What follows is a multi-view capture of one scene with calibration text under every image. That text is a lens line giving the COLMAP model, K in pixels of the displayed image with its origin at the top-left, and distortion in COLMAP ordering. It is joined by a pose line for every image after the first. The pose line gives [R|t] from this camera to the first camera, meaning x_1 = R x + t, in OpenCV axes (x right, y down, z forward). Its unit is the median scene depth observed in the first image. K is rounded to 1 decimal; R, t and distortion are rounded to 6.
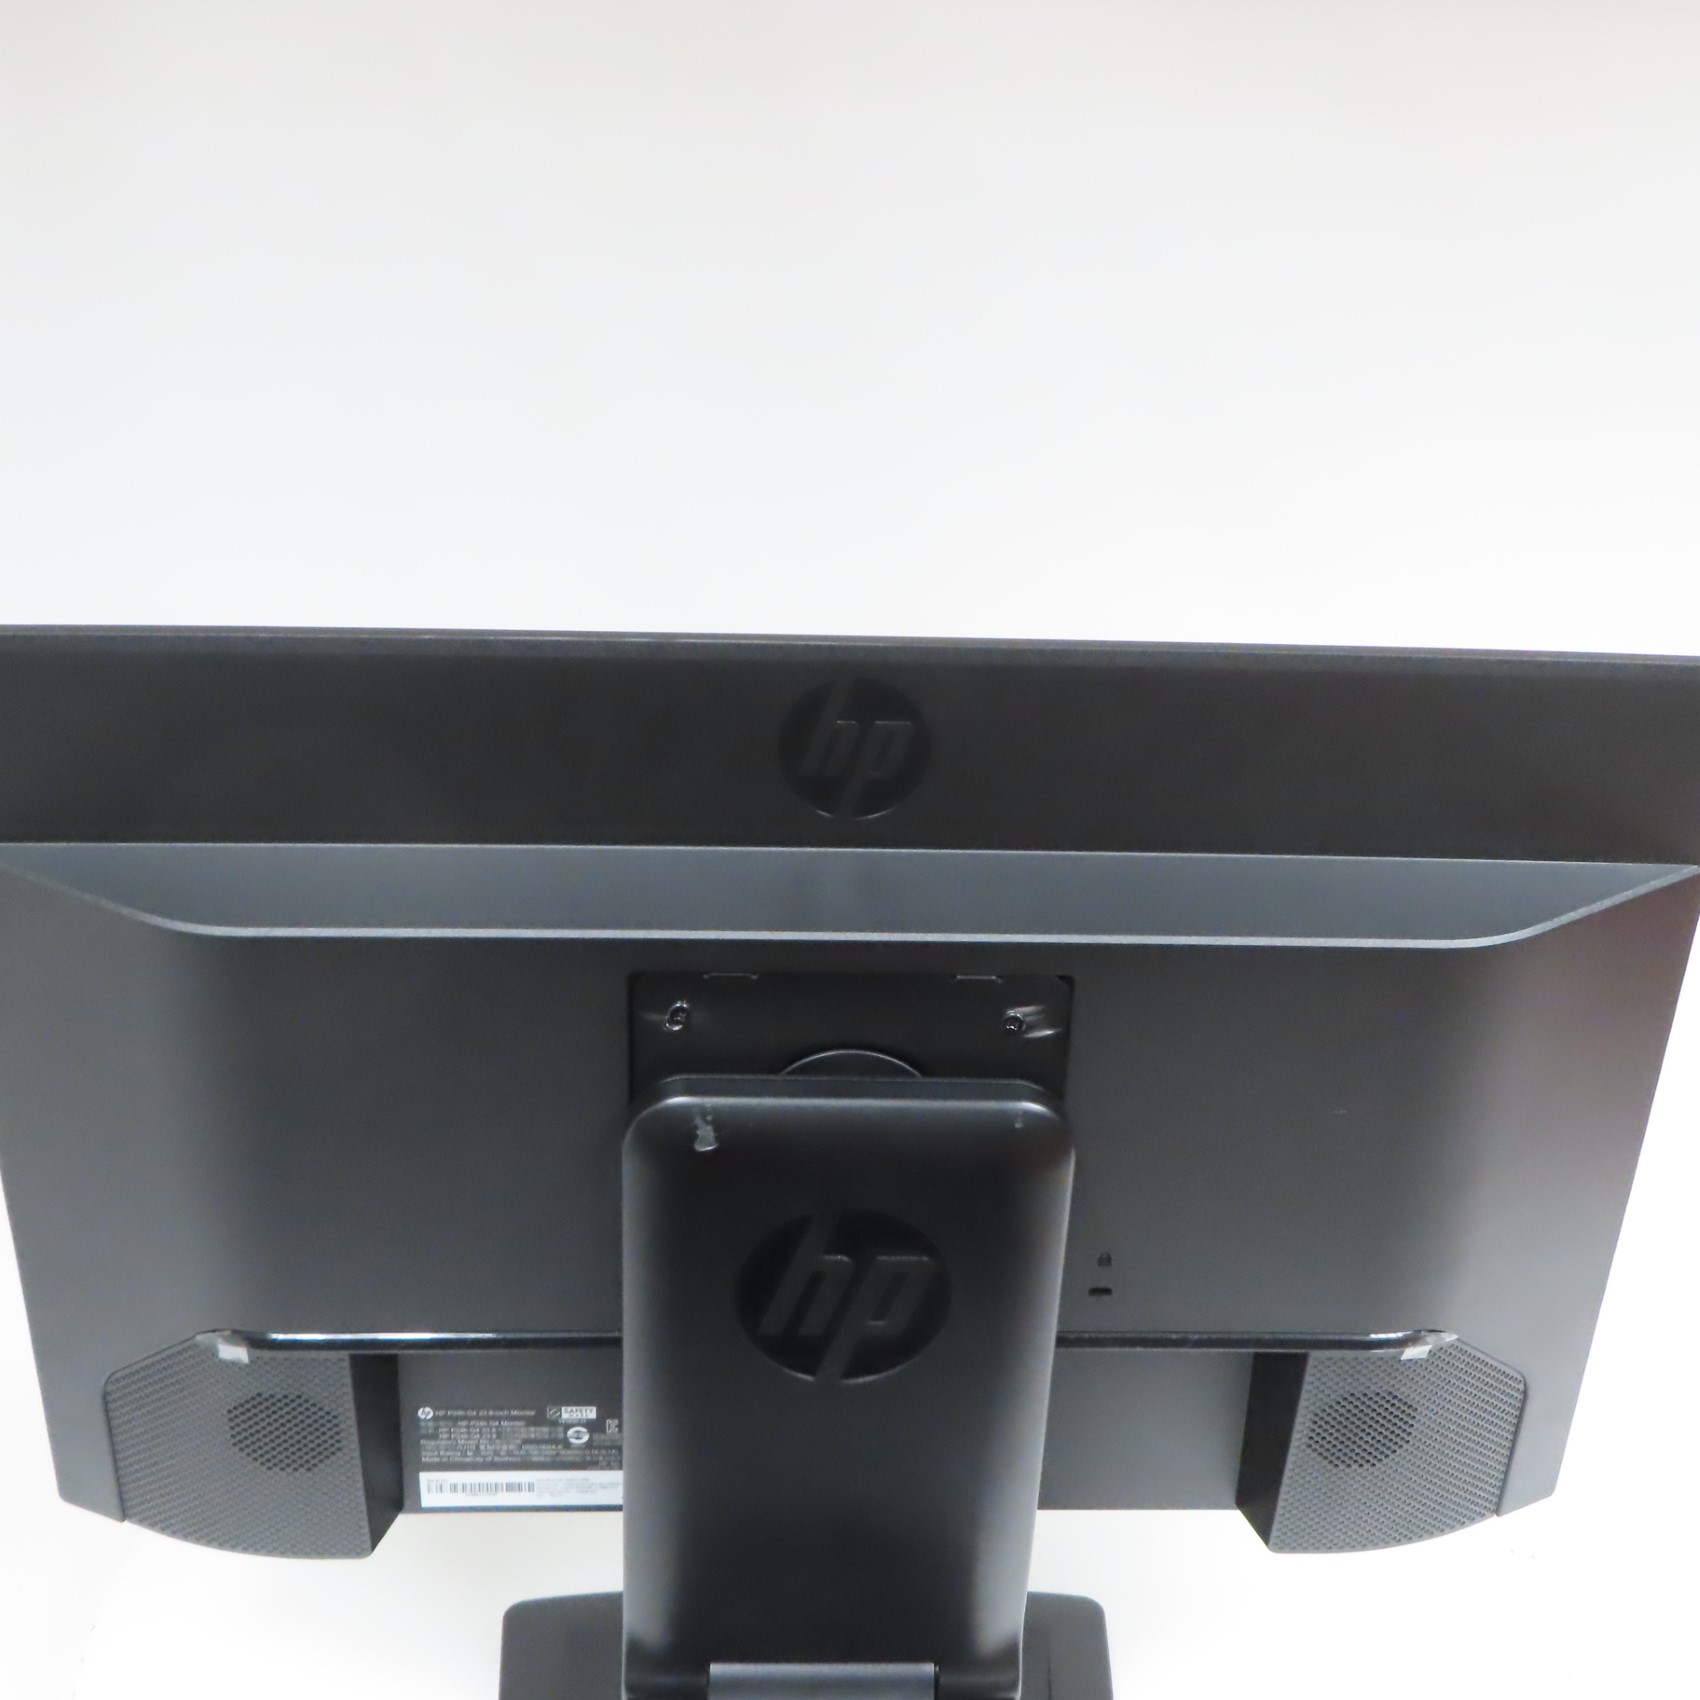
lens RADIAL K [[2004.2, 0, 880.3], [0, 2004.2, 799.8], [0, 0, 1]] dist [0.008789, -0.034024]
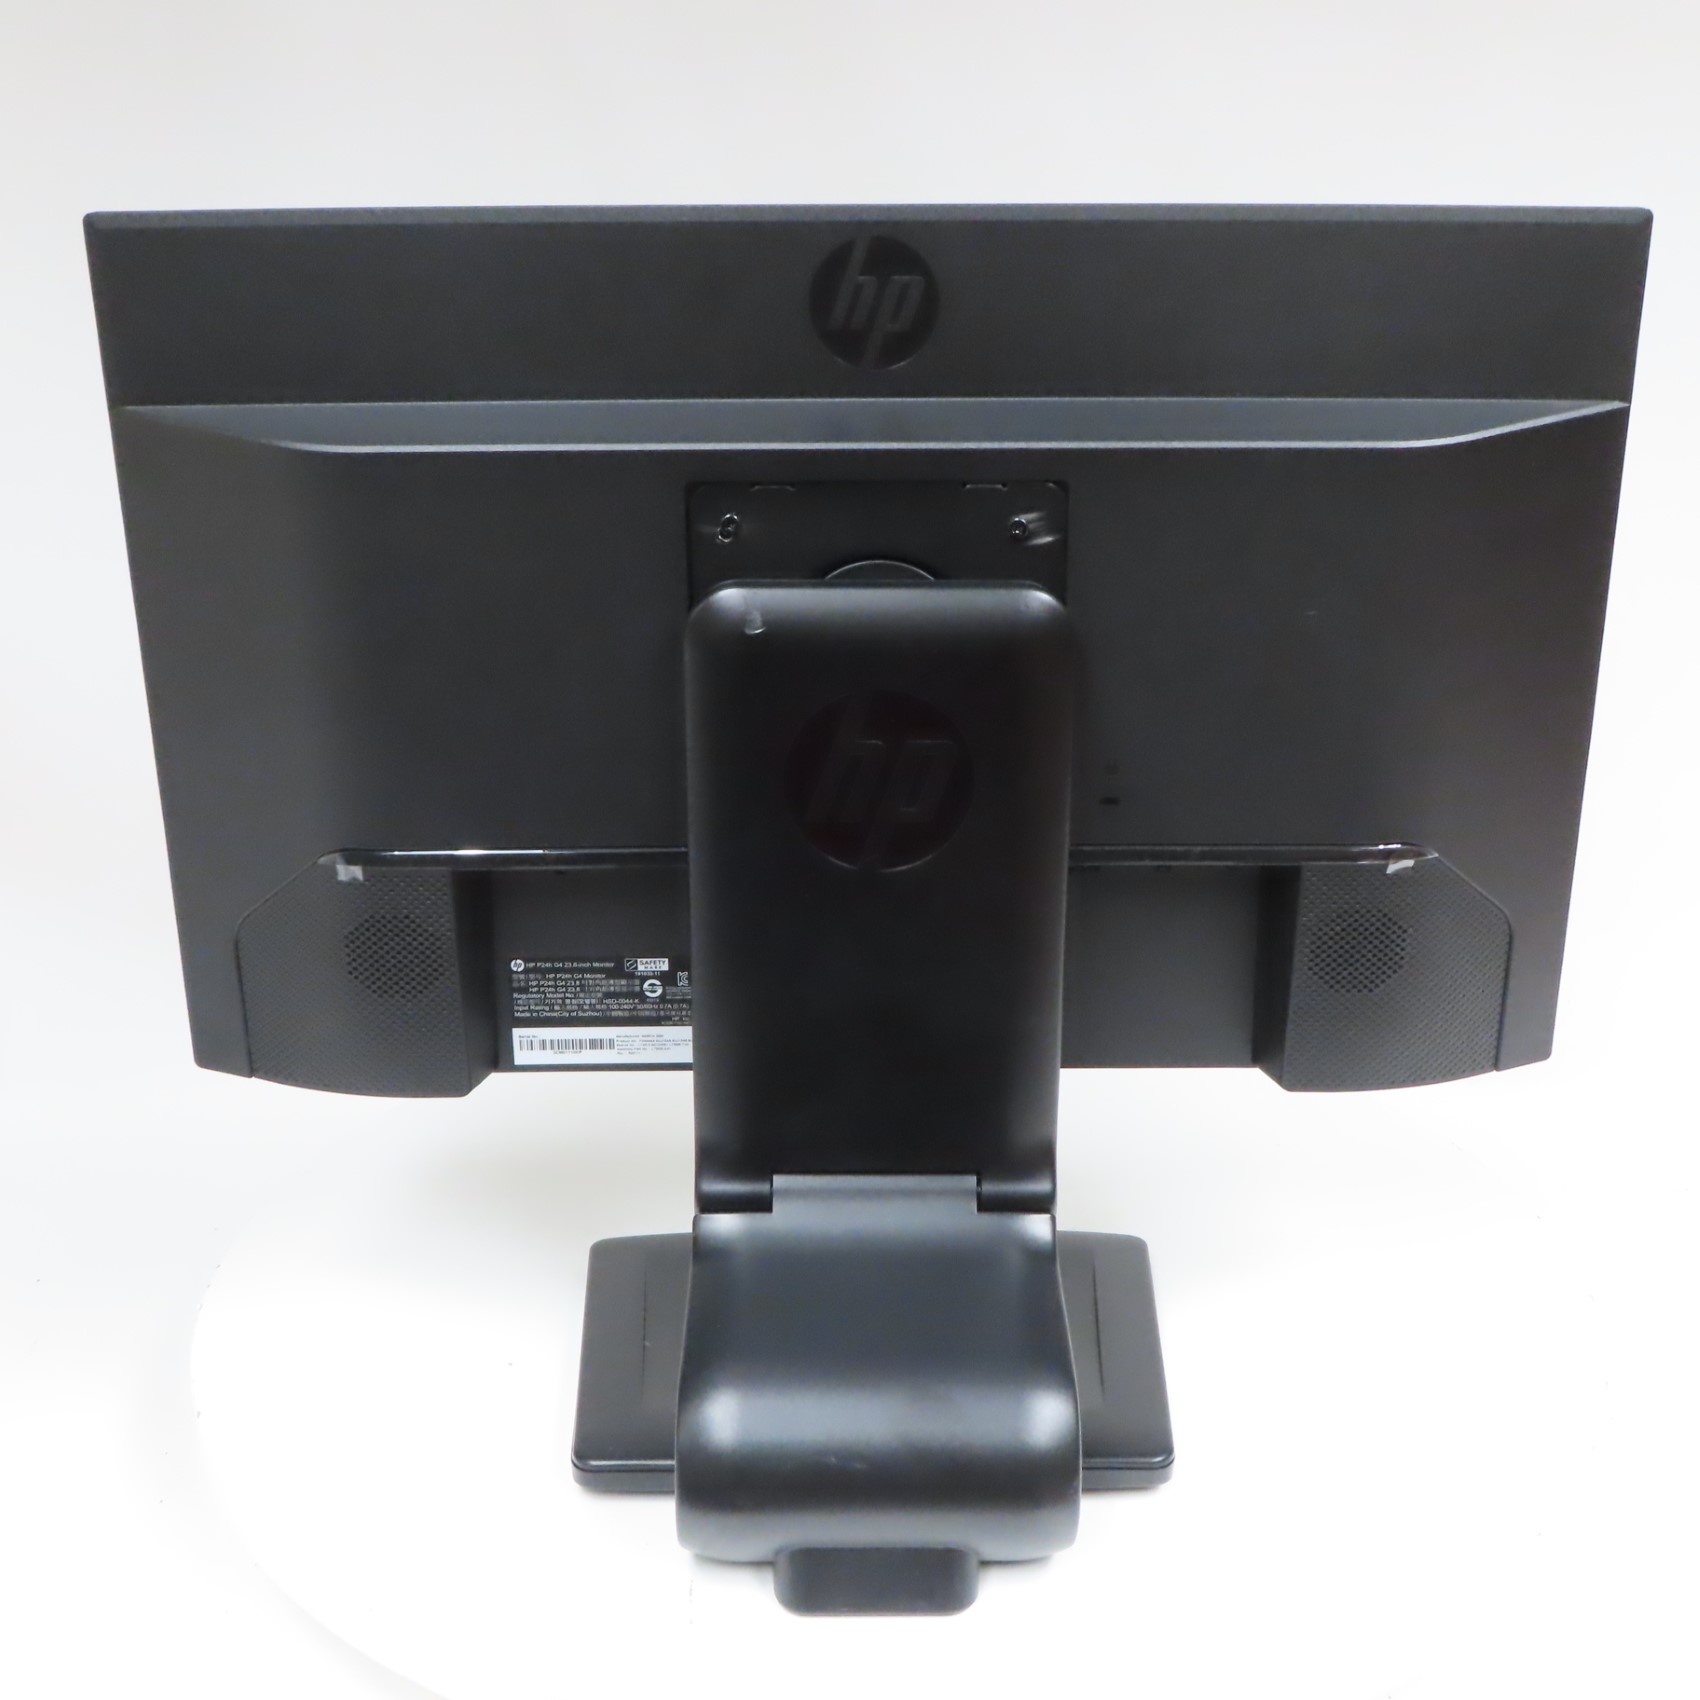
lens RADIAL K [[2004.2, 0, 880.3], [0, 2004.2, 799.8], [0, 0, 1]] dist [0.008789, -0.034024]
pose [[0.998522, -0.031318, -0.044421, 0.029067], [0.026175, 0.993365, -0.111982, 0.342764], [0.047633, 0.110654, 0.992717, -0.115651]]
